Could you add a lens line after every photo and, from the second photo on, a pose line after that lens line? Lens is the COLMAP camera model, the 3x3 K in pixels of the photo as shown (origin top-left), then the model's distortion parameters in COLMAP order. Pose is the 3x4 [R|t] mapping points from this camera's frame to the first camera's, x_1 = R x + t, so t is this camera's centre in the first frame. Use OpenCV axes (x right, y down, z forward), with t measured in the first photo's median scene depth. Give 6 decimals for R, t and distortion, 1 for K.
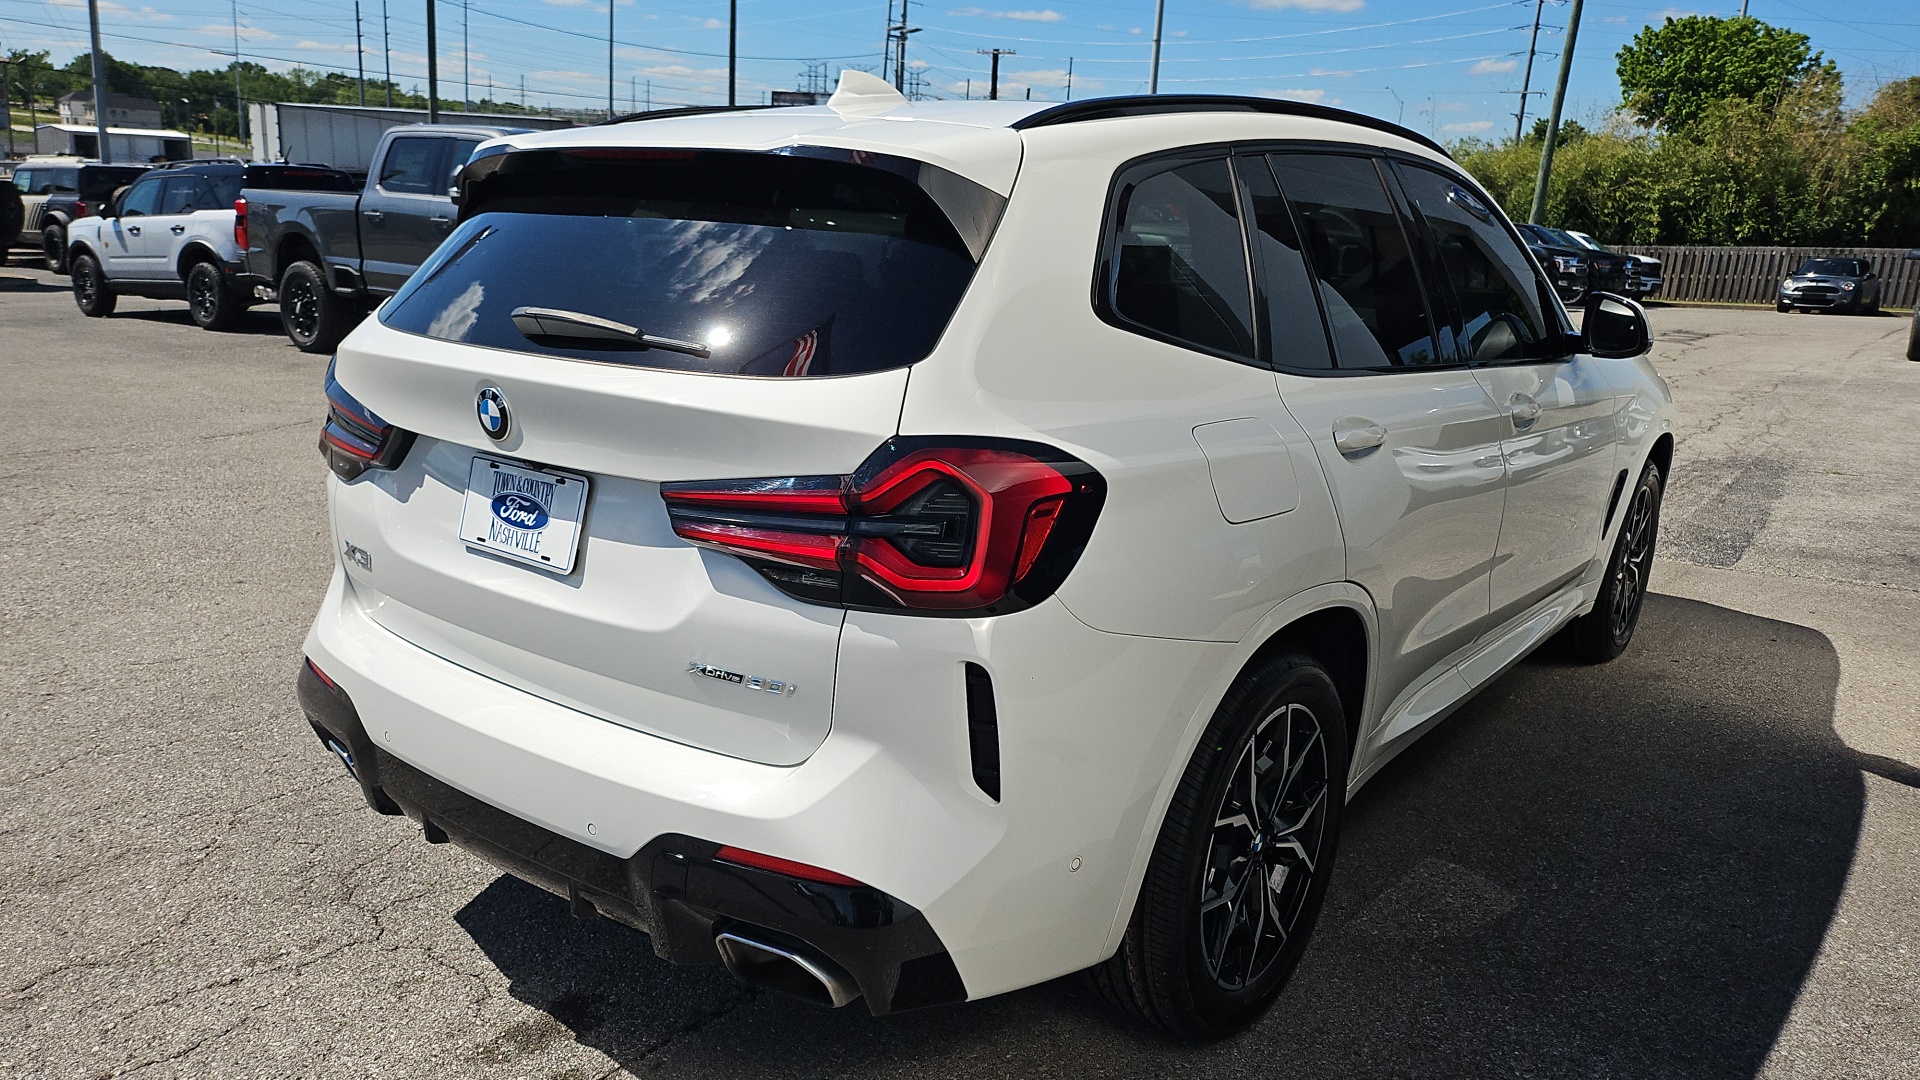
lens RADIAL K [[1361.3, 0, 960.0], [0, 1361.3, 540.0], [0, 0, 1]] dist [0.074564, -0.103719]
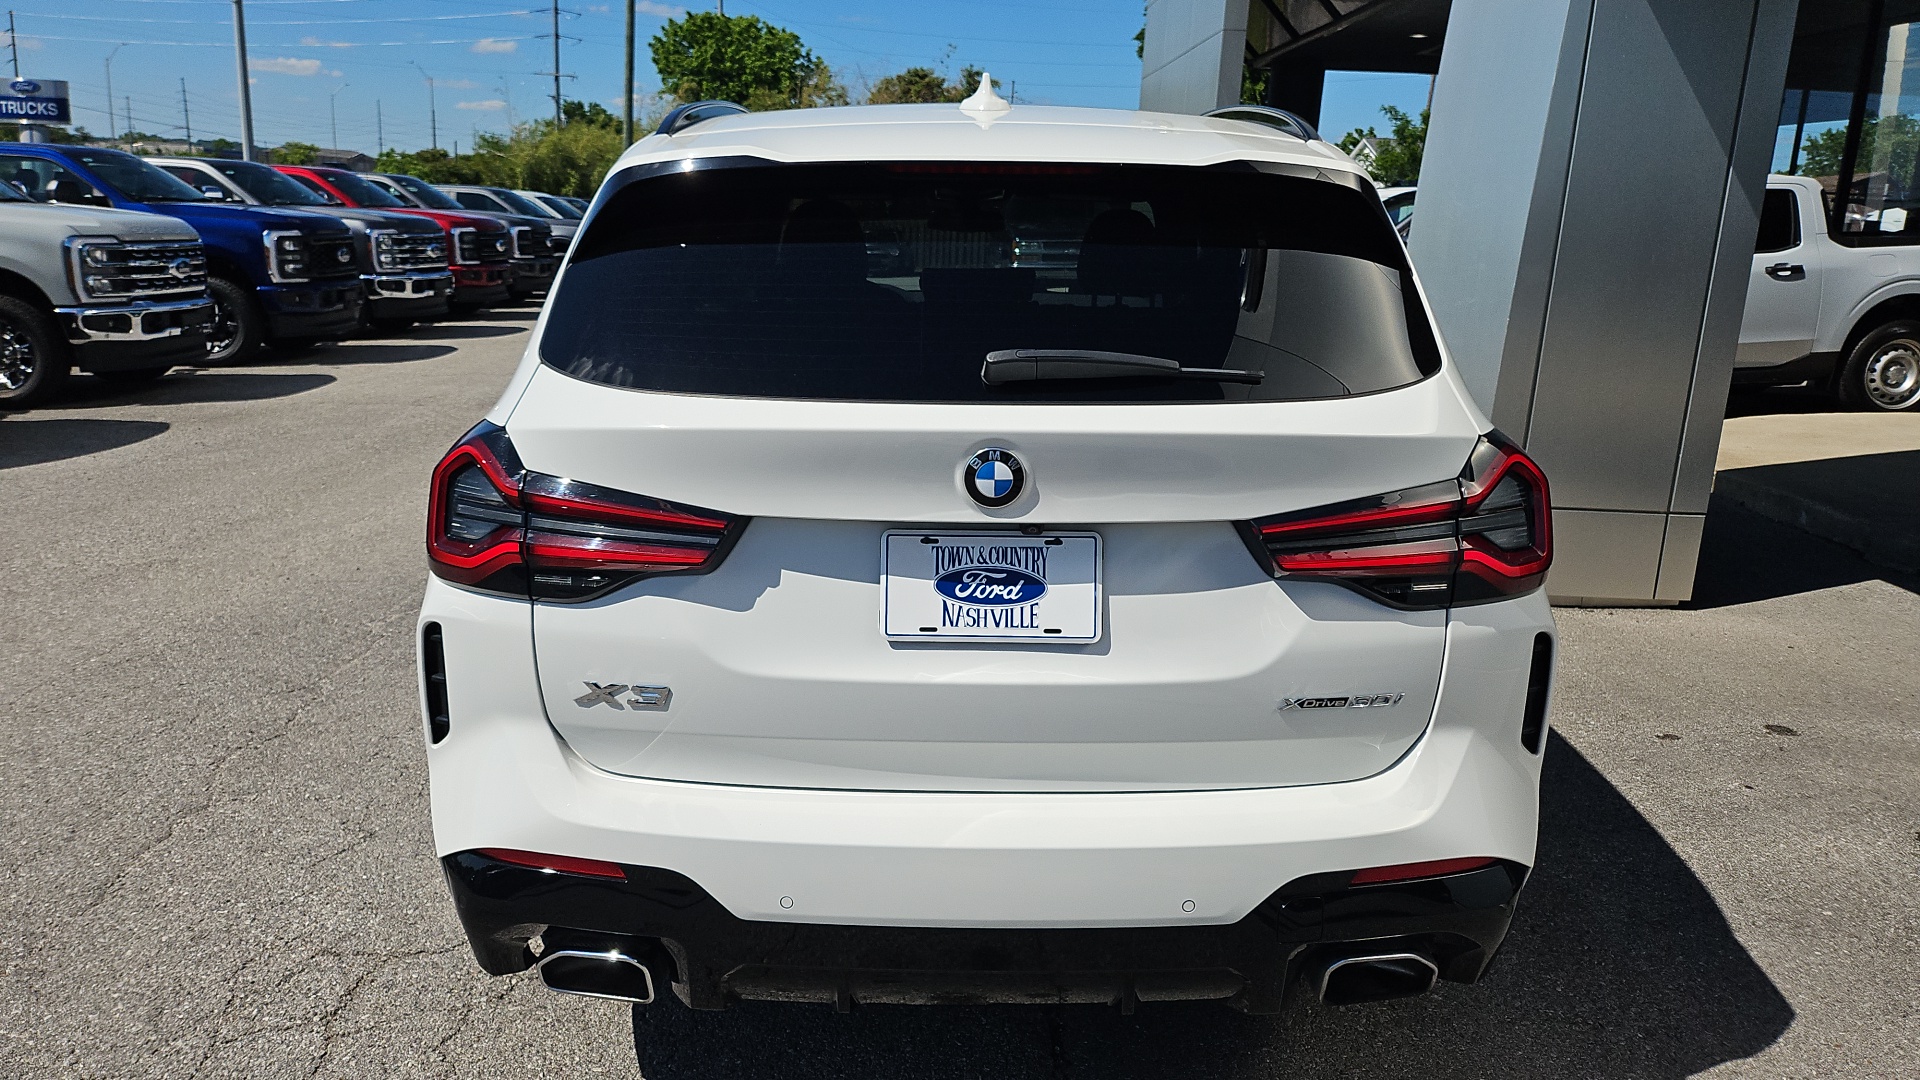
lens RADIAL K [[1361.3, 0, 960.0], [0, 1361.3, 540.0], [0, 0, 1]] dist [0.074564, -0.103719]
pose [[0.789604, -0.166092, 0.590710, -0.758208], [0.157730, 0.985261, 0.066192, -0.098921], [-0.592998, 0.040907, 0.804164, 0.287119]]
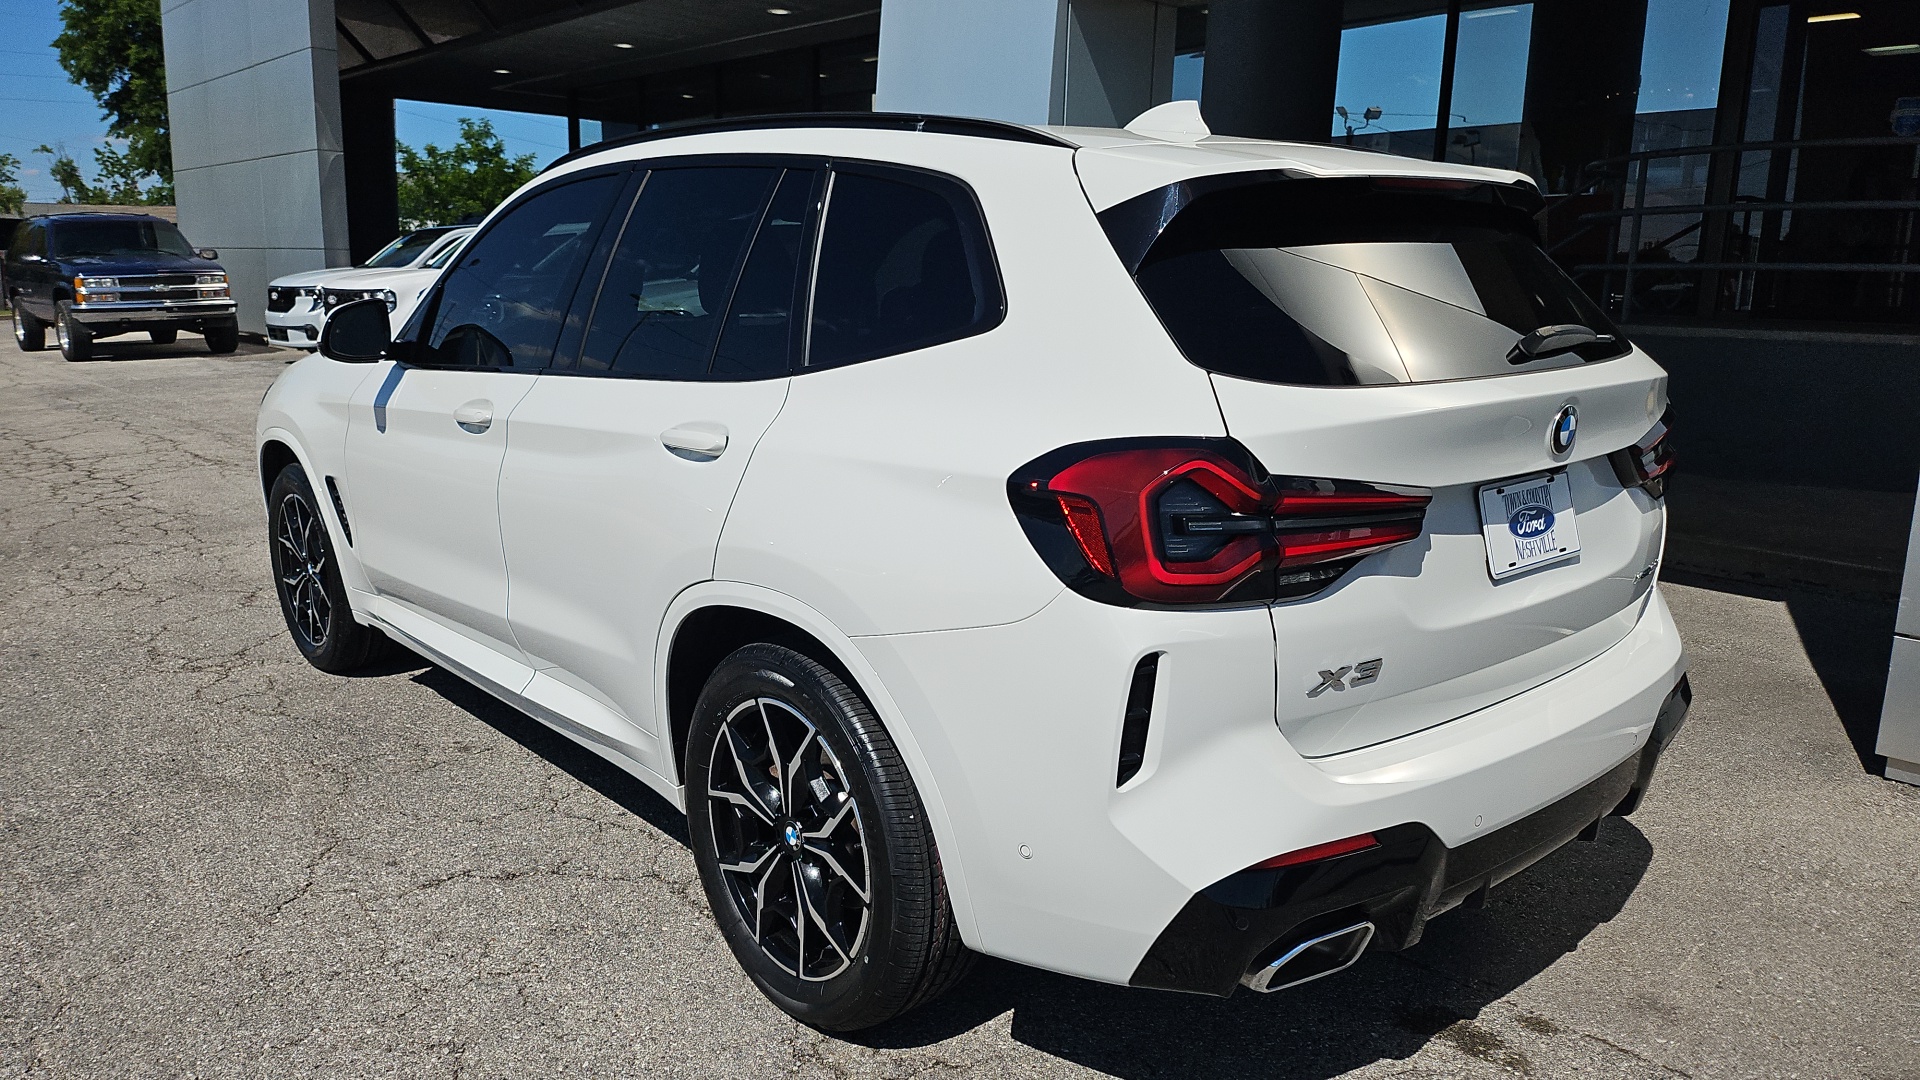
lens RADIAL K [[1330.6, 0, 1002.8], [0, 1330.6, 530.4], [0, 0, 1]] dist [0.083330, -0.093824]
pose [[0.181036, -0.231150, 0.955927, -1.260402], [0.234358, 0.954126, 0.186332, -0.275816], [-0.955145, 0.190296, 0.226903, 1.044082]]
